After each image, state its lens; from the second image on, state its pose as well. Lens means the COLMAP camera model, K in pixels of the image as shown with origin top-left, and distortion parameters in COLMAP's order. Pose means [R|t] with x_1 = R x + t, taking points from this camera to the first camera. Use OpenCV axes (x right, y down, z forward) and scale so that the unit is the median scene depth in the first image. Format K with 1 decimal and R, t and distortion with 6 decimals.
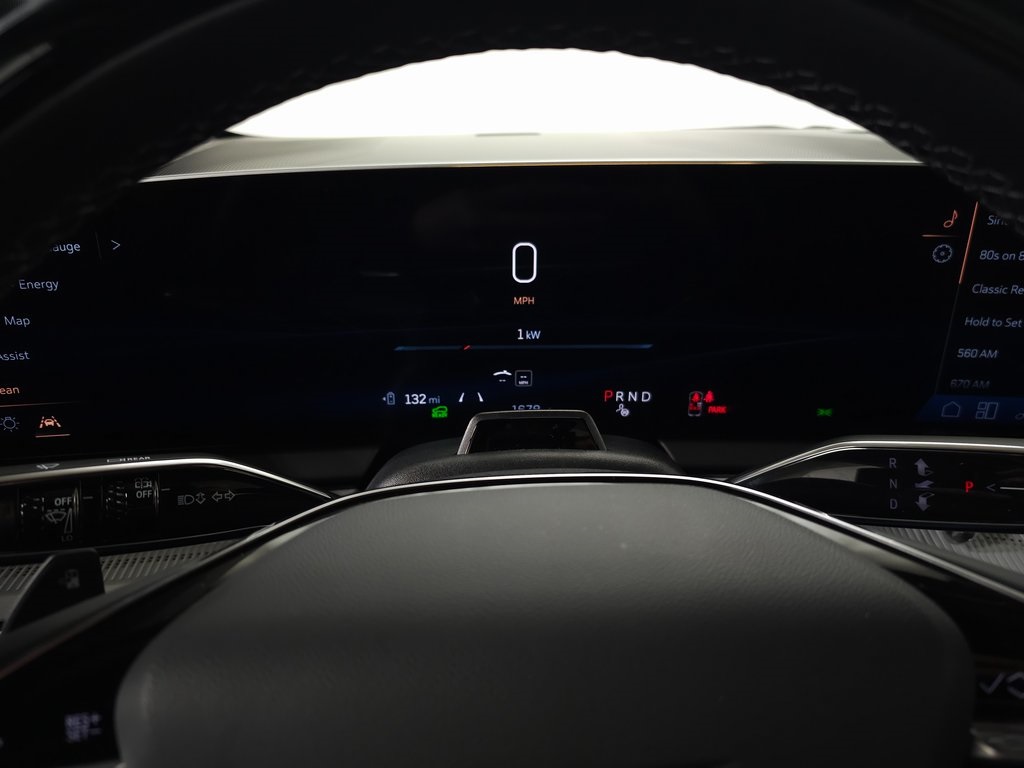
lens RADIAL K [[700.8, 0, 514.8], [0, 700.8, 379.2], [0, 0, 1]] dist [0.041566, -0.048646]
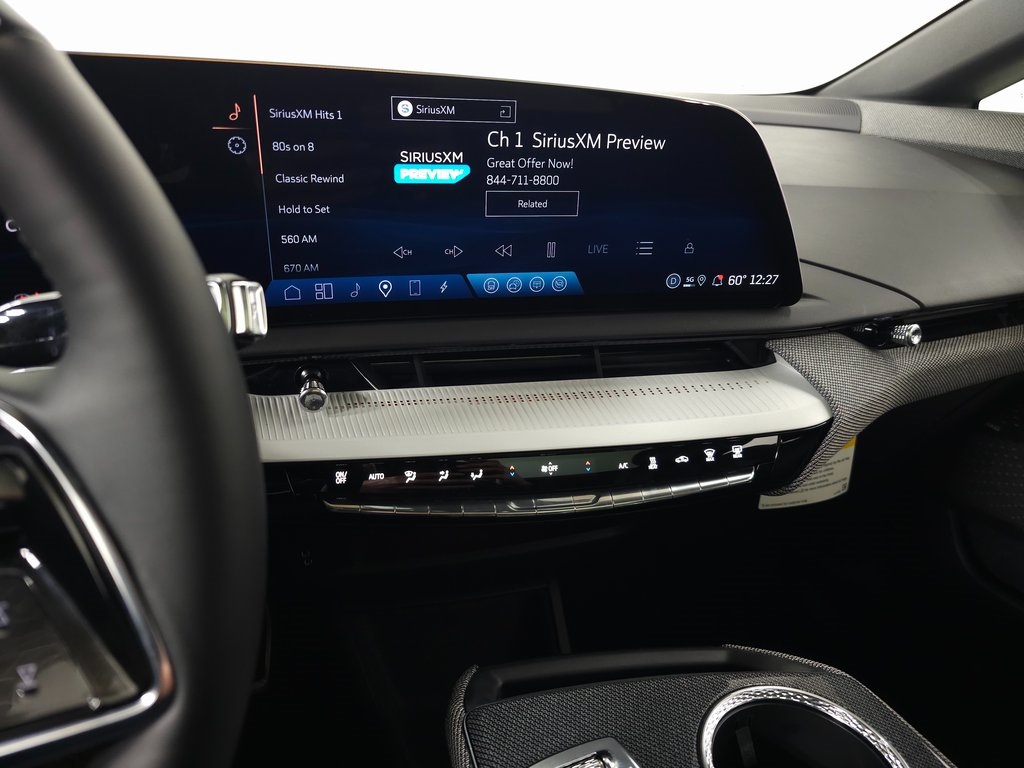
lens RADIAL K [[700.8, 0, 509.7], [0, 700.8, 373.2], [0, 0, 1]] dist [0.041566, -0.048646]
pose [[0.924793, -0.114430, 0.362855, 0.556786], [0.107168, 0.993430, 0.040153, 0.172797], [-0.365065, 0.001754, 0.930980, -0.167189]]
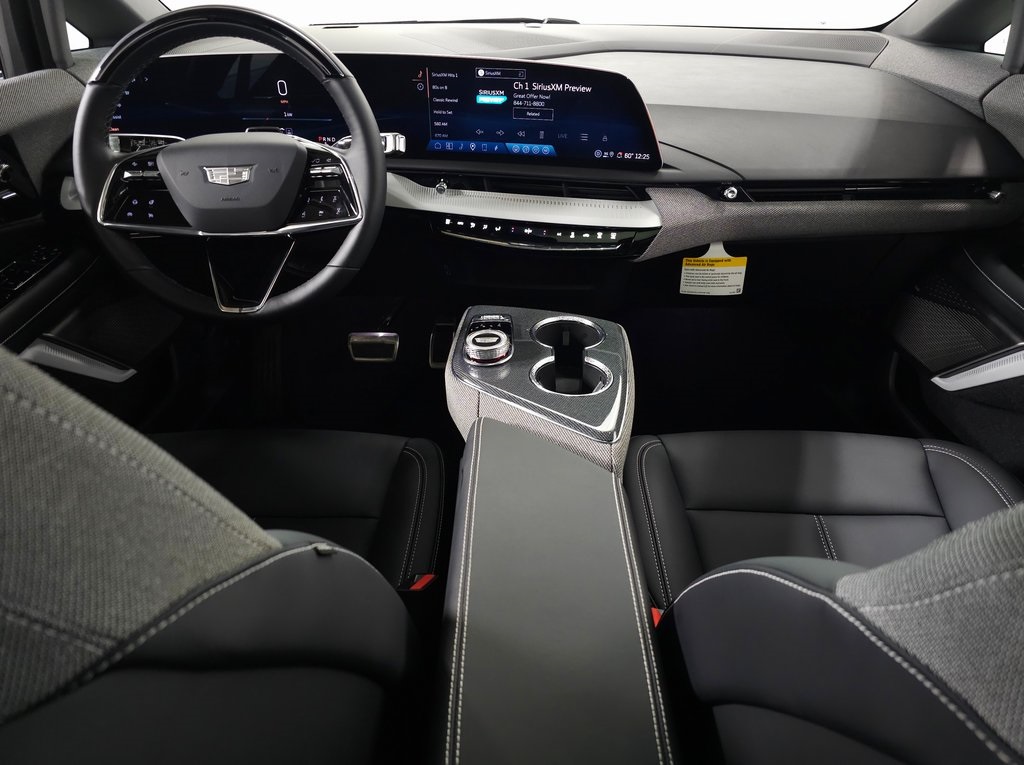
lens RADIAL K [[700.8, 0, 522.5], [0, 700.8, 387.5], [0, 0, 1]] dist [0.041566, -0.048646]
pose [[0.999546, 0.021440, -0.021182, 1.123894], [-0.017206, 0.982965, 0.182986, 0.518901], [0.024745, -0.182539, 0.982887, -2.147788]]
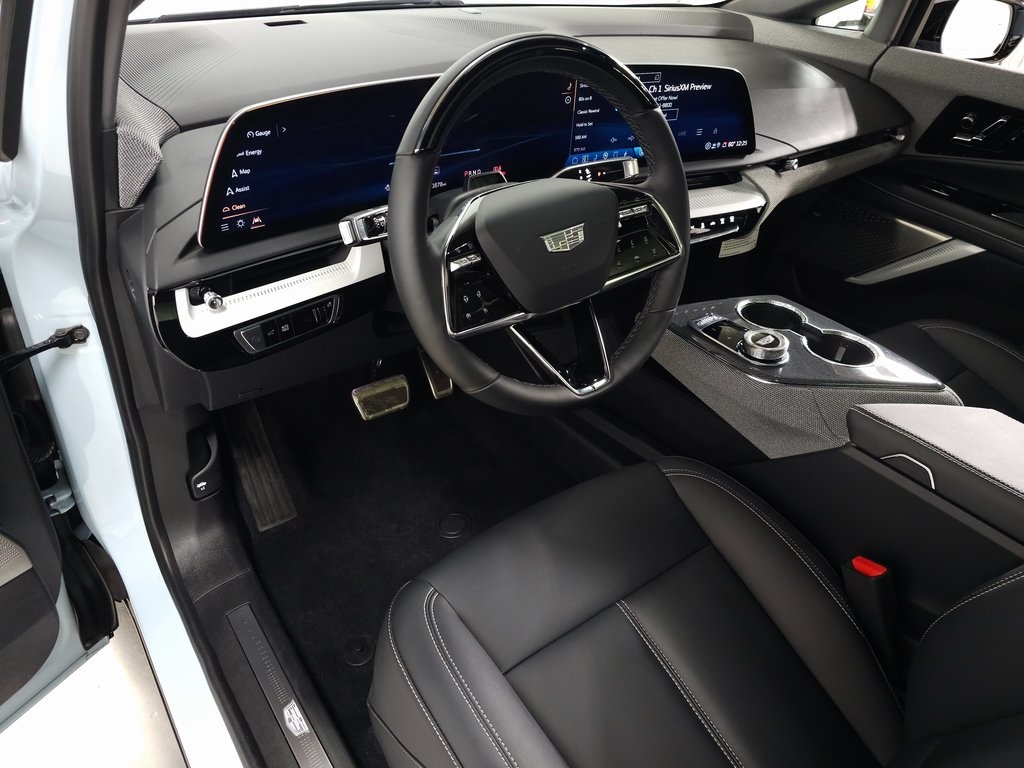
lens RADIAL K [[700.8, 0, 512.2], [0, 700.8, 386.0], [0, 0, 1]] dist [0.041566, -0.048646]
pose [[0.807655, -0.295215, 0.510432, -1.289288], [0.162059, 0.943443, 0.289227, 0.043283], [-0.566948, -0.150876, 0.809819, -1.253920]]
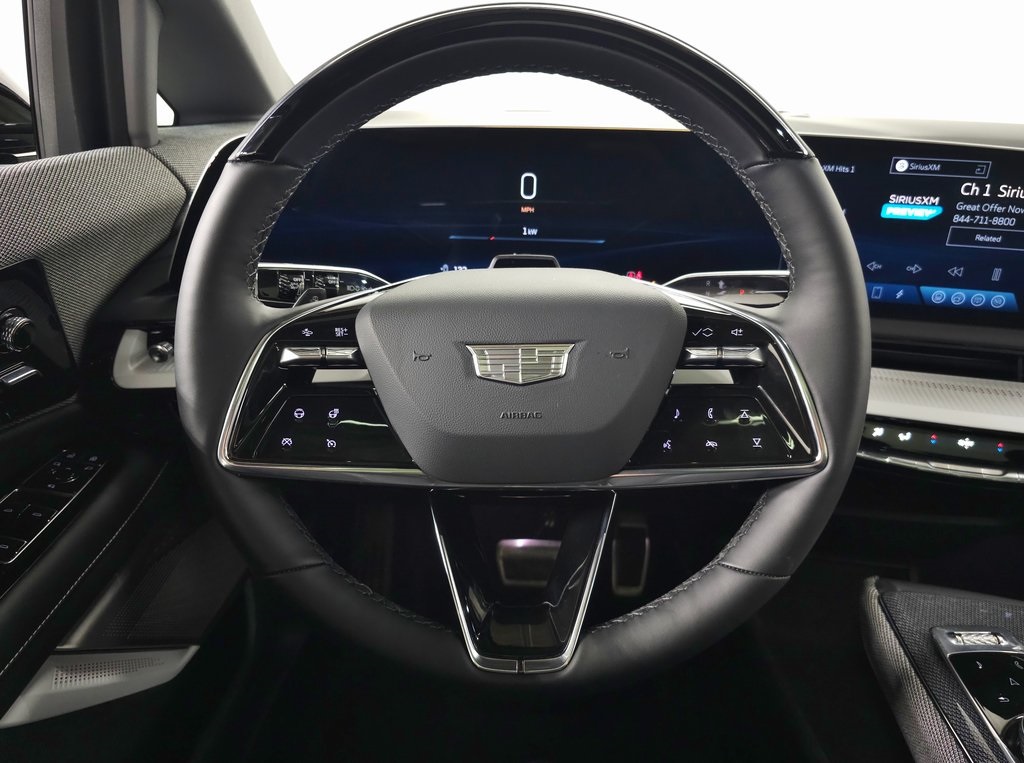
lens RADIAL K [[700.8, 0, 512.8], [0, 700.8, 380.7], [0, 0, 1]] dist [0.041566, -0.048646]
pose [[0.998700, 0.040168, -0.031383, 0.047885], [-0.039345, 0.998877, 0.026396, 0.257014], [0.032408, -0.025127, 0.999159, -0.697588]]
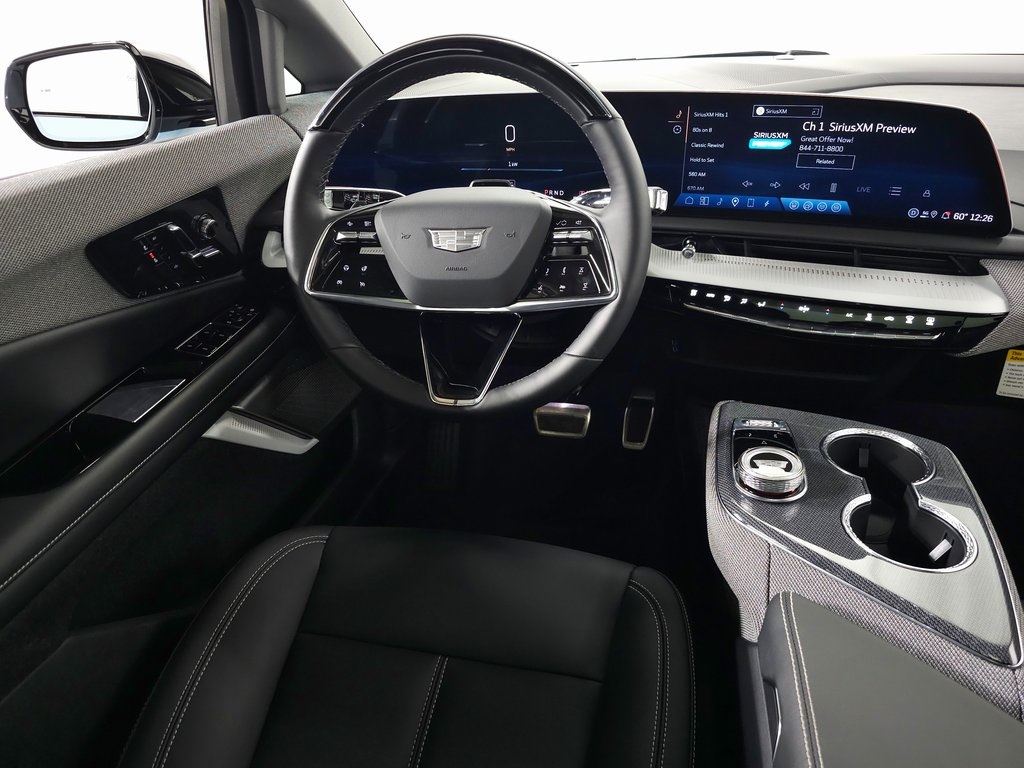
lens RADIAL K [[700.8, 0, 513.9], [0, 700.8, 383.3], [0, 0, 1]] dist [0.041566, -0.048646]
pose [[0.971852, 0.081048, -0.221211, 0.663704], [-0.052376, 0.989793, 0.132538, 0.390901], [0.229695, -0.117221, 0.966178, -1.558608]]
